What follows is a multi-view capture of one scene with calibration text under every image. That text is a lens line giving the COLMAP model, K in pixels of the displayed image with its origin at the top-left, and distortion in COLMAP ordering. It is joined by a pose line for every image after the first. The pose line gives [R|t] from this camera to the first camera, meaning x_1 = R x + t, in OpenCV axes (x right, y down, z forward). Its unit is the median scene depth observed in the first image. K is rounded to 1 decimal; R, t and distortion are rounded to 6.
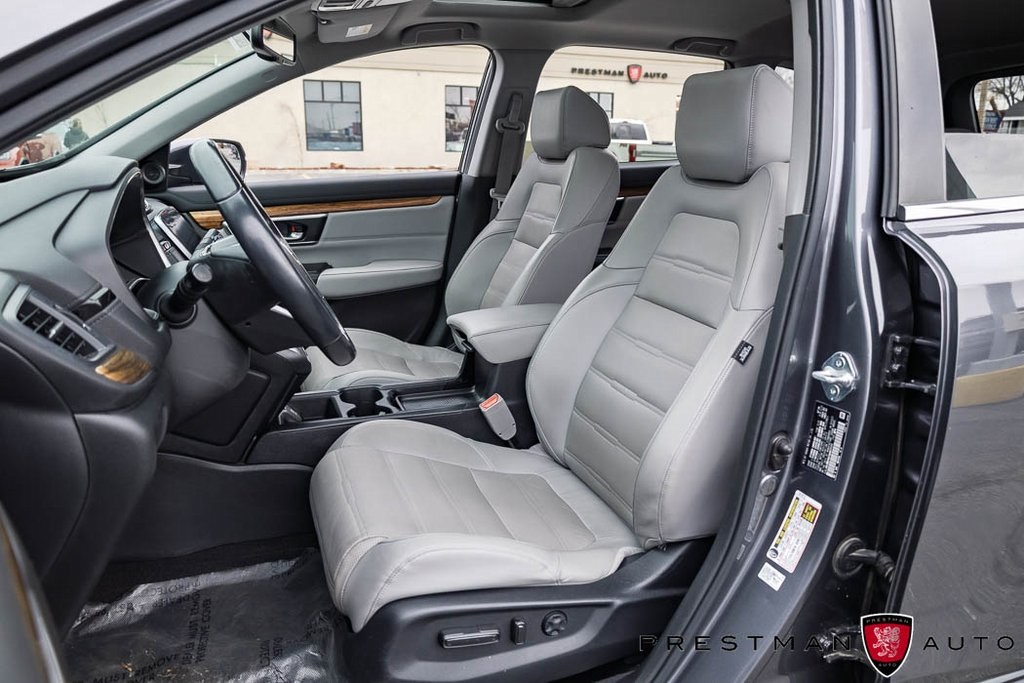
lens RADIAL K [[1220.9, 0, 512.0], [0, 1220.9, 341.5], [0, 0, 1]] dist [-0.001901, -0.000642]
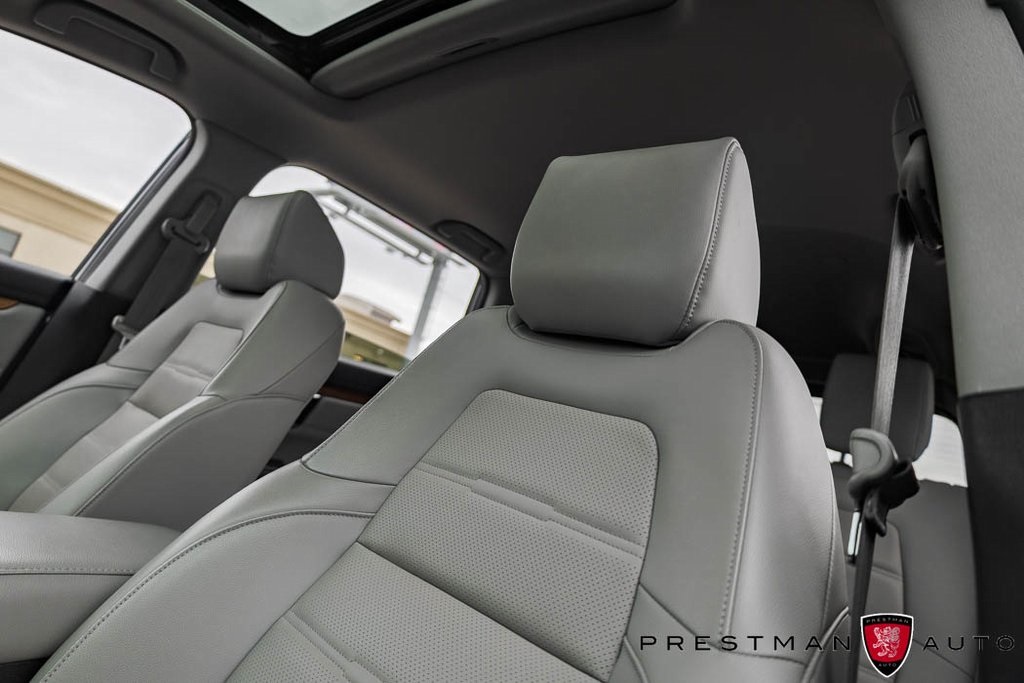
lens RADIAL K [[674.7, 0, 512.0], [0, 674.7, 341.5], [0, 0, 1]] dist [-0.041379, 0.064735]
pose [[0.865157, 0.304987, 0.398103, 0.024753], [-0.150903, 0.915352, -0.373309, -0.018926], [-0.478258, 0.262896, 0.837947, 0.656627]]
